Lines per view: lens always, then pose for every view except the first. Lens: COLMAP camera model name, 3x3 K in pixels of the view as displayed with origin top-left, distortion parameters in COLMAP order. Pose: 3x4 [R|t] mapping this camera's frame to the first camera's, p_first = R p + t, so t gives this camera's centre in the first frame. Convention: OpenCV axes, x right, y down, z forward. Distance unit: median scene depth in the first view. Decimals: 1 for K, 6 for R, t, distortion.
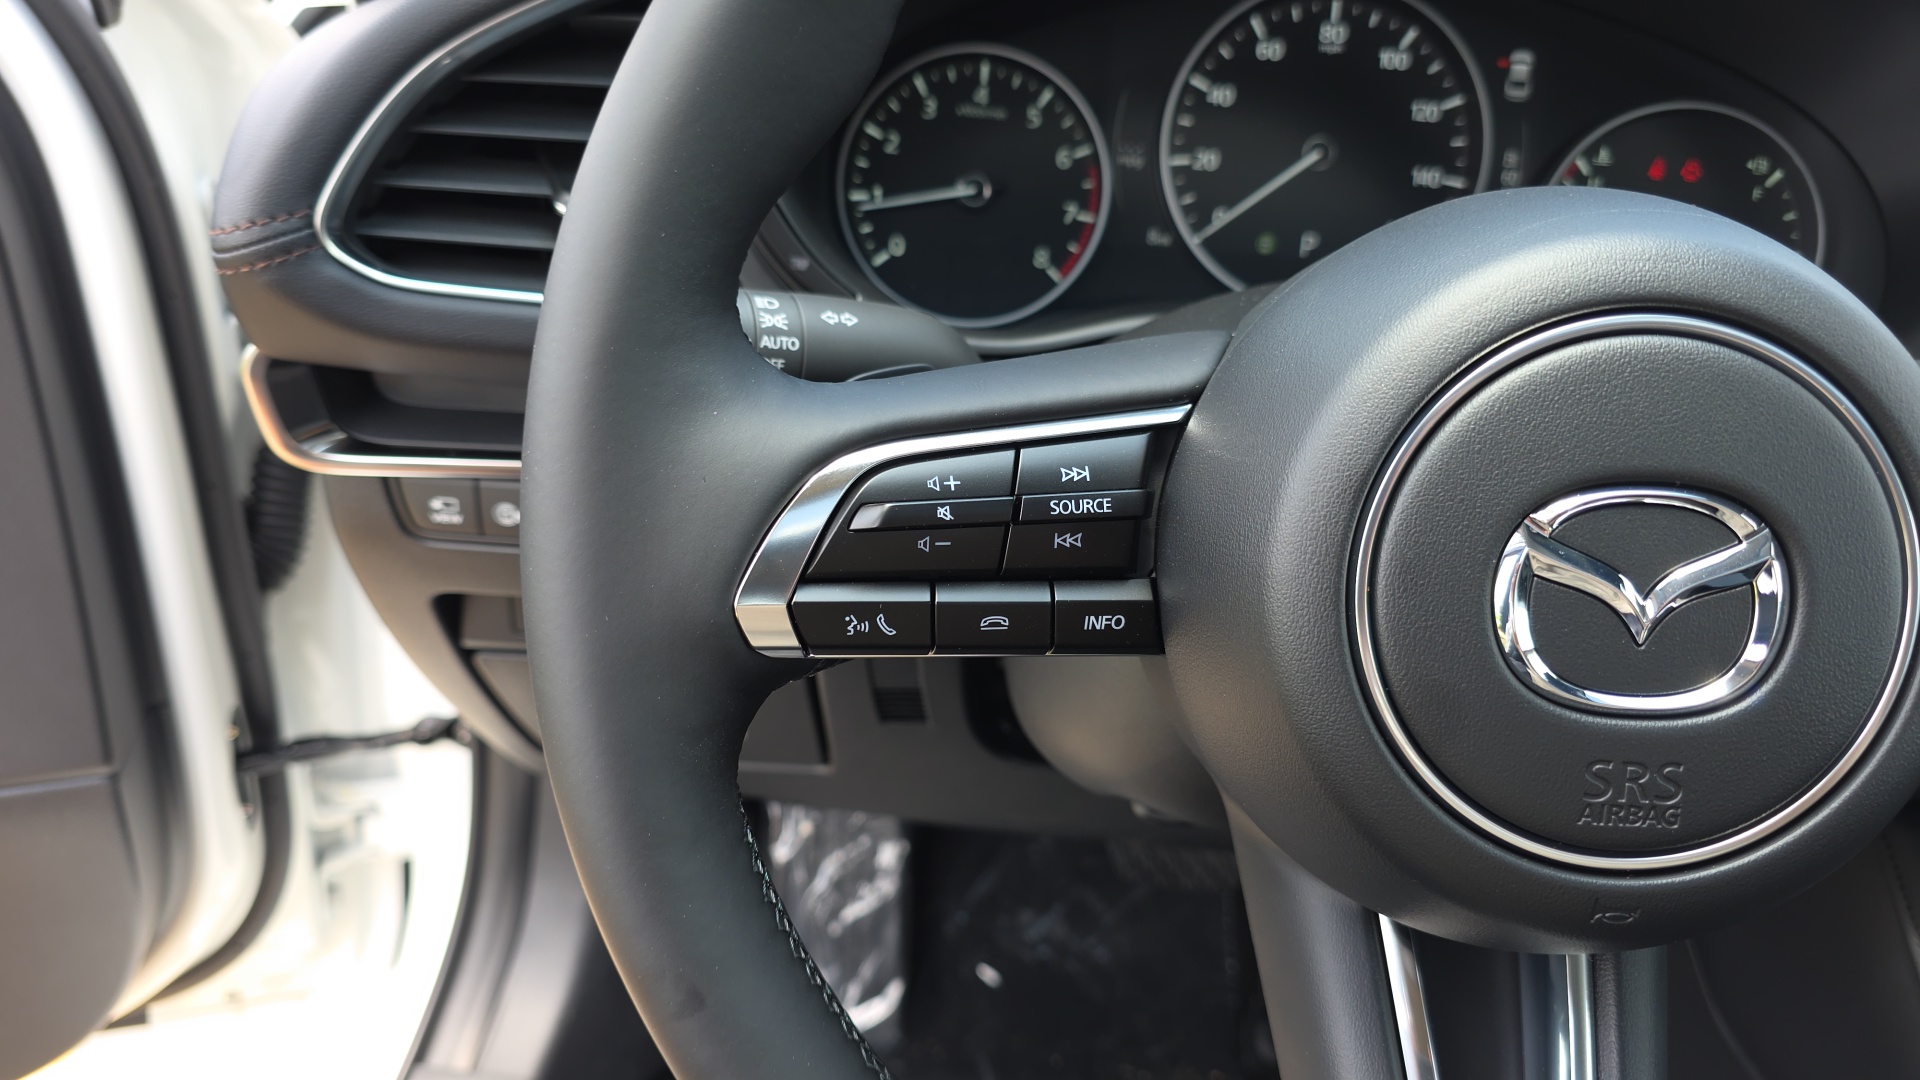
lens RADIAL K [[1377.4, 0, 981.9], [0, 1377.4, 551.3], [0, 0, 1]] dist [0.049082, -0.092238]
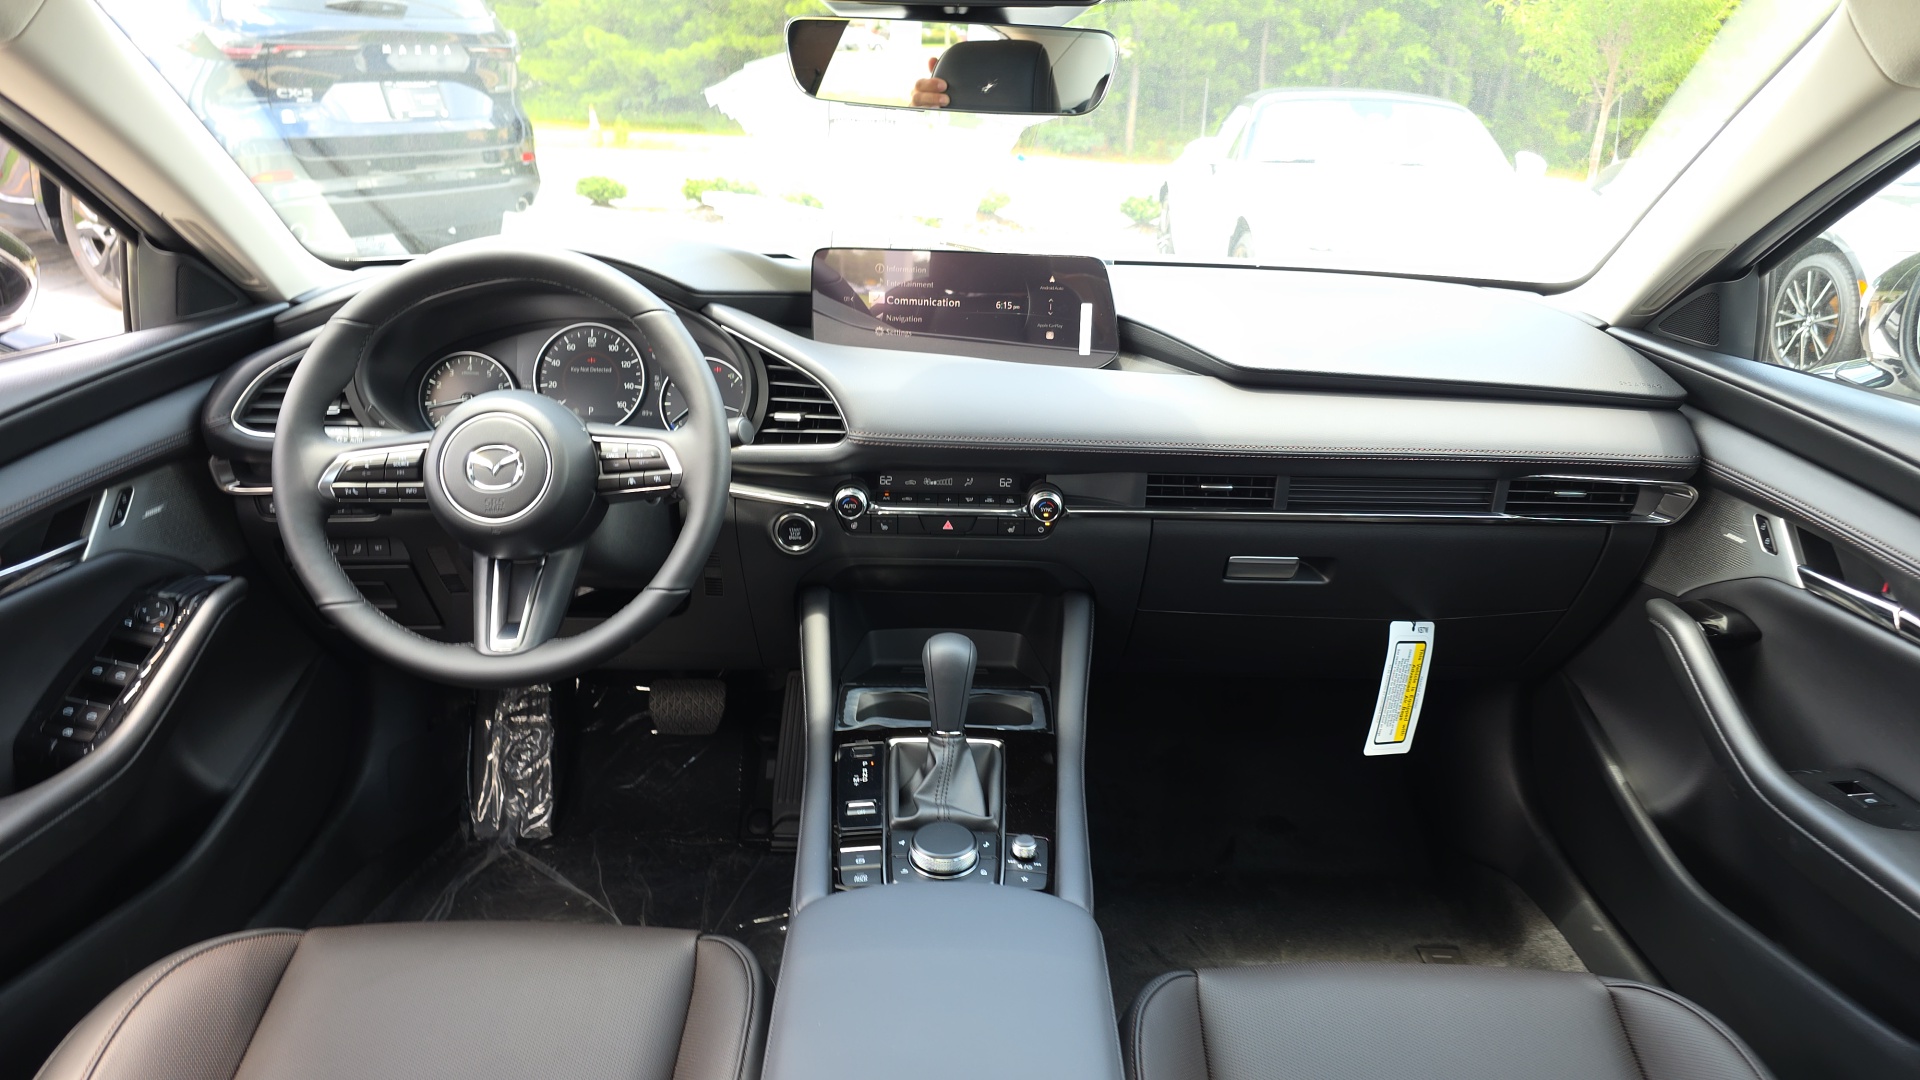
lens RADIAL K [[1296.9, 0, 958.1], [0, 1296.9, 522.8], [0, 0, 1]] dist [0.083913, -0.085031]
pose [[0.996945, -0.067000, 0.040157, 0.906883], [0.072678, 0.984026, -0.162512, 0.525455], [-0.028628, 0.164934, 0.985889, -1.730735]]
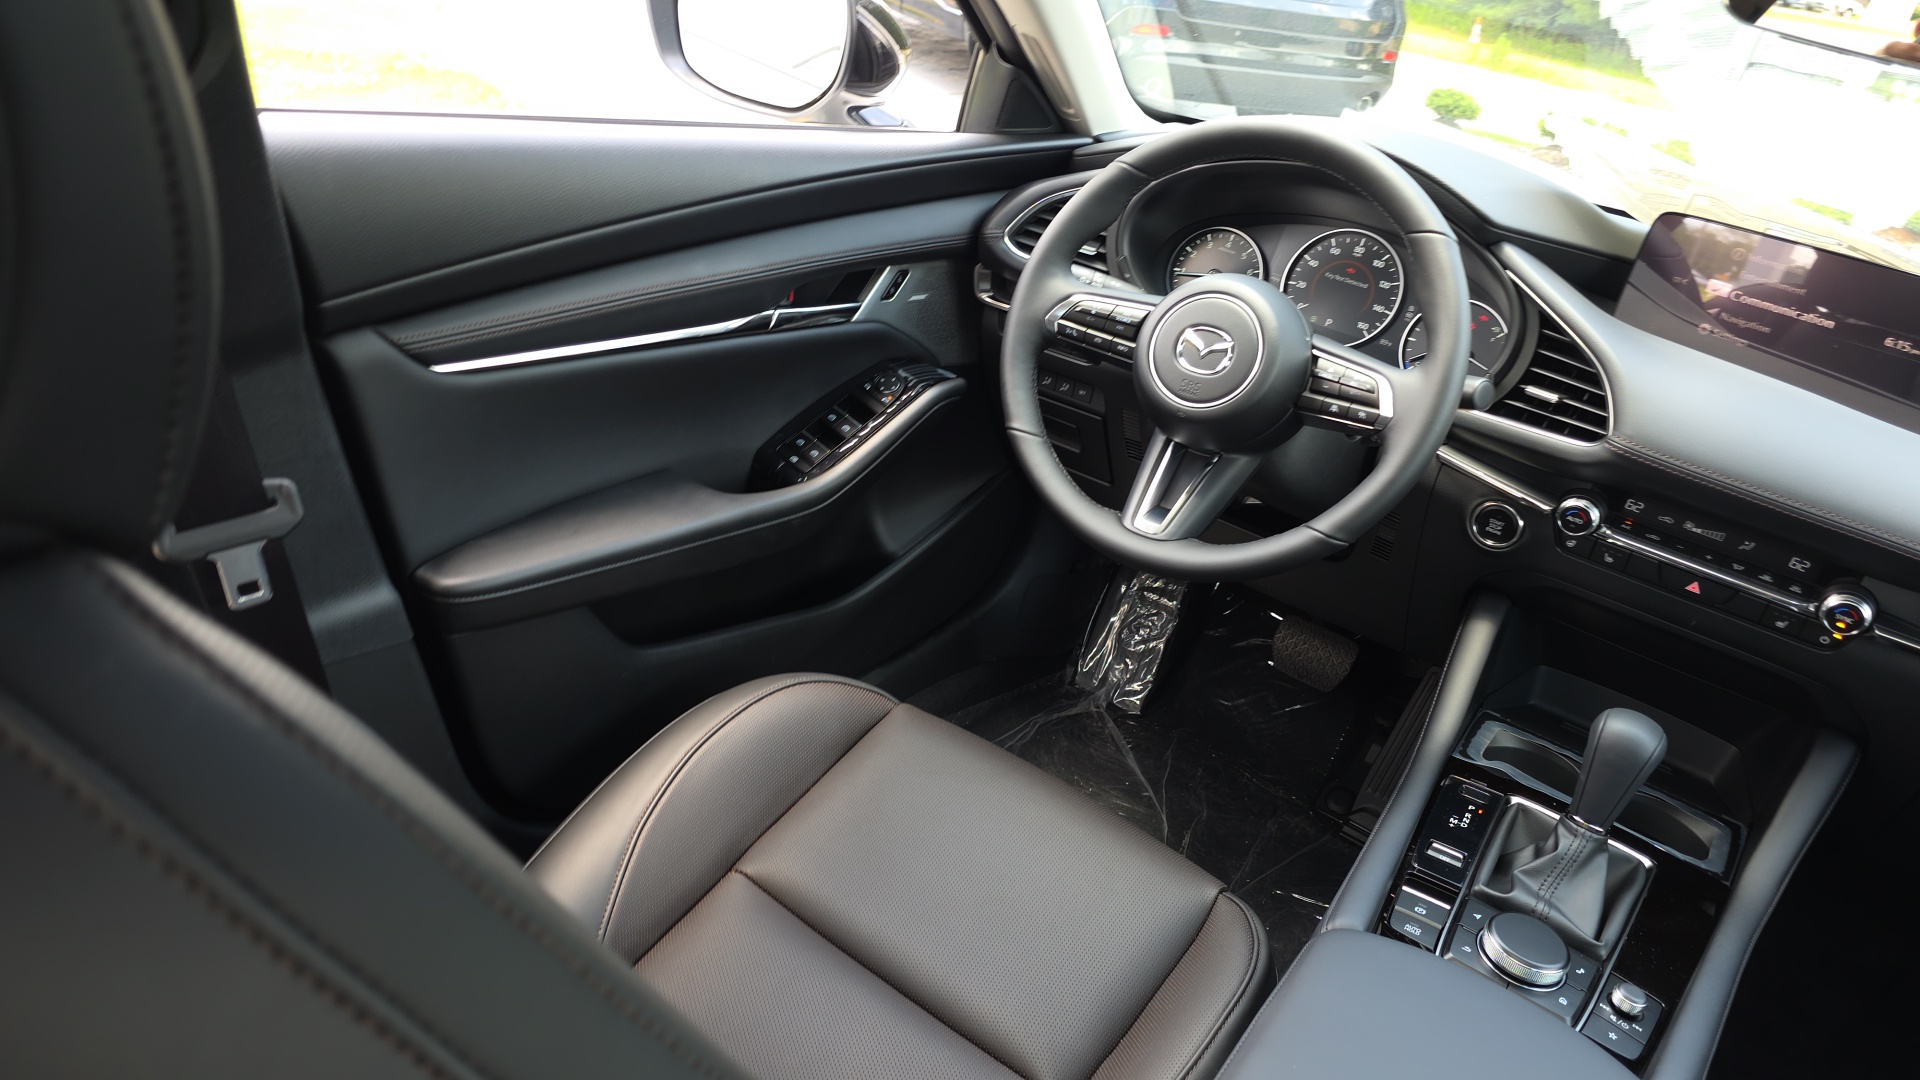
lens RADIAL K [[1296.9, 0, 958.1], [0, 1296.9, 522.8], [0, 0, 1]] dist [0.083913, -0.085031]
pose [[0.842917, 0.300813, -0.446097, 0.909509], [-0.347558, 0.937334, -0.024659, 0.469860], [0.410724, 0.175831, 0.894645, -1.544897]]
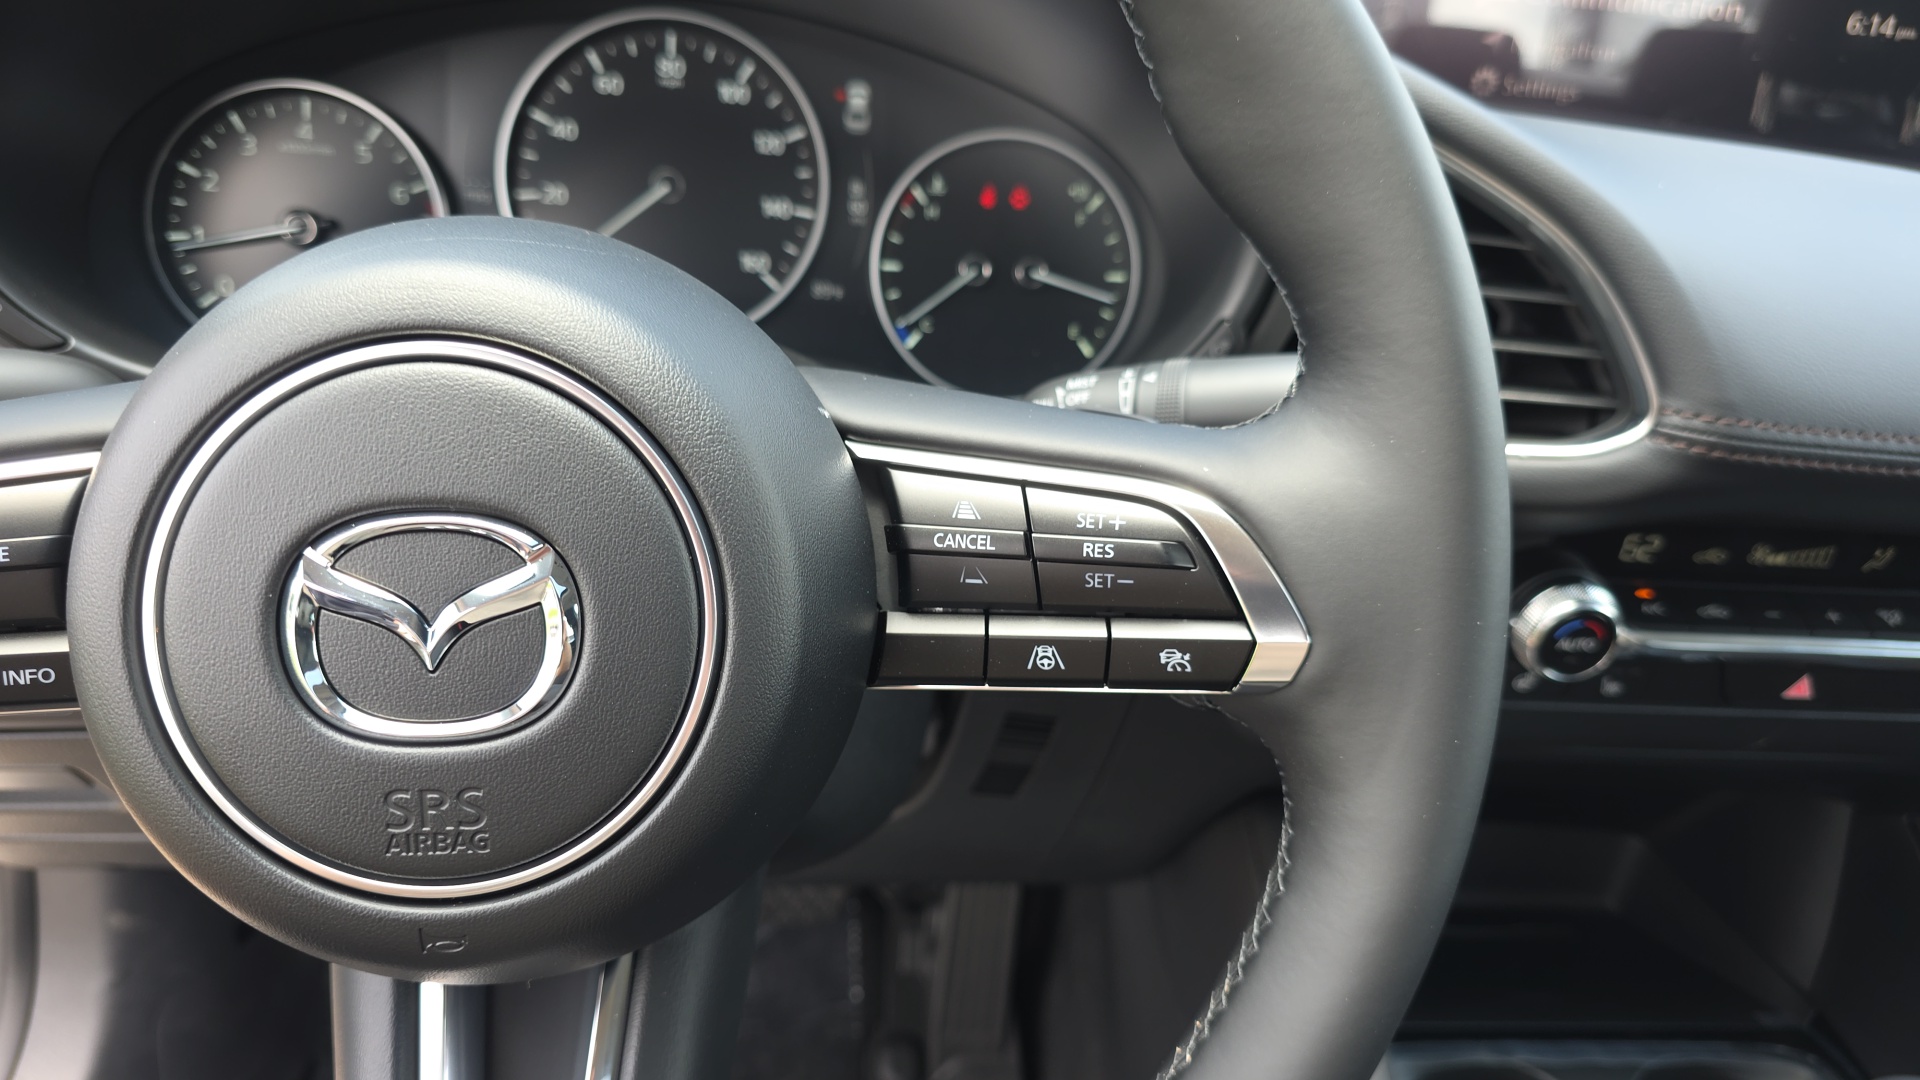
lens RADIAL K [[1377.4, 0, 981.9], [0, 1377.4, 551.3], [0, 0, 1]] dist [0.049082, -0.092238]
pose [[0.991772, -0.045869, 0.119518, 0.346456], [0.048682, 0.998599, -0.020723, 0.009767], [-0.118400, 0.026371, 0.992616, -0.018269]]
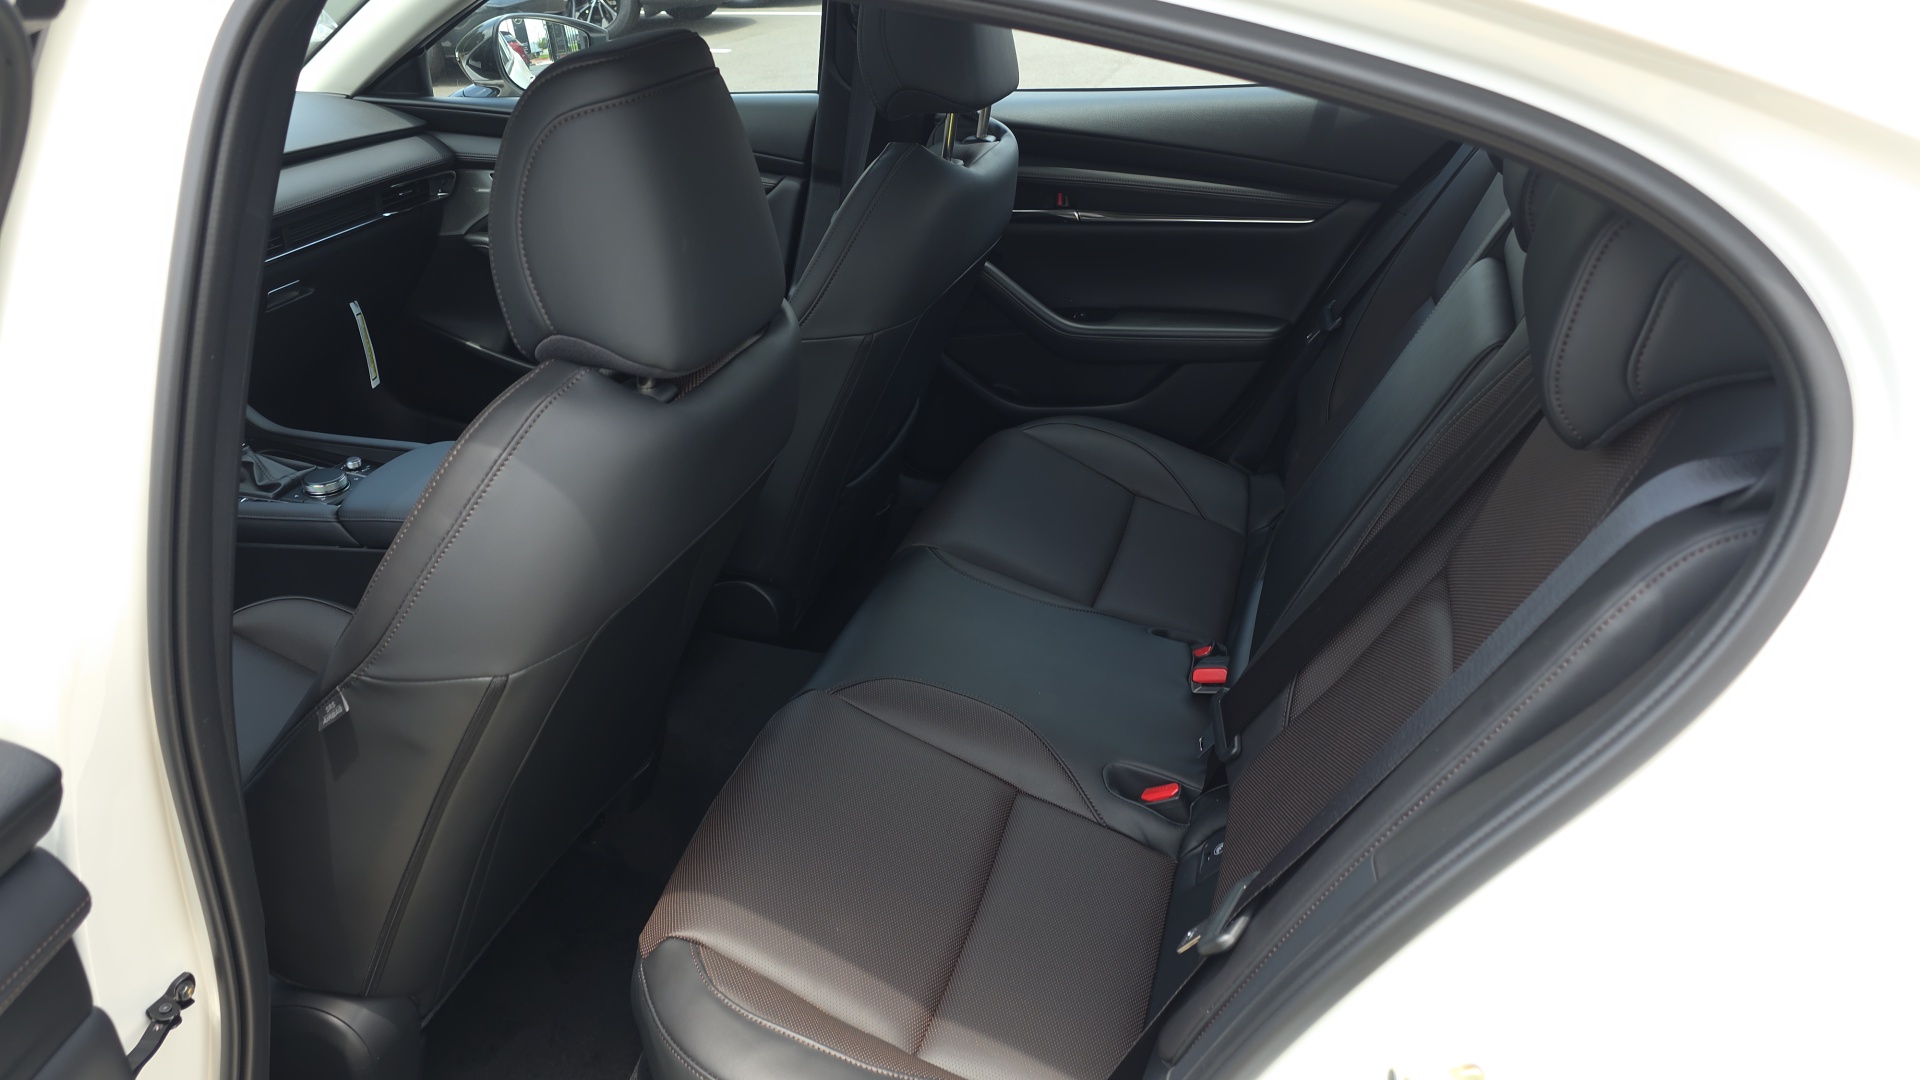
lens RADIAL K [[1334.5, 0, 960.0], [0, 1334.5, 540.0], [0, 0, 1]] dist [0.087383, -0.110953]
pose [[0.246381, -0.518654, 0.818715, -1.855811], [0.489238, 0.795783, 0.356897, 0.360041], [-0.836626, 0.312613, 0.449811, -2.609144]]
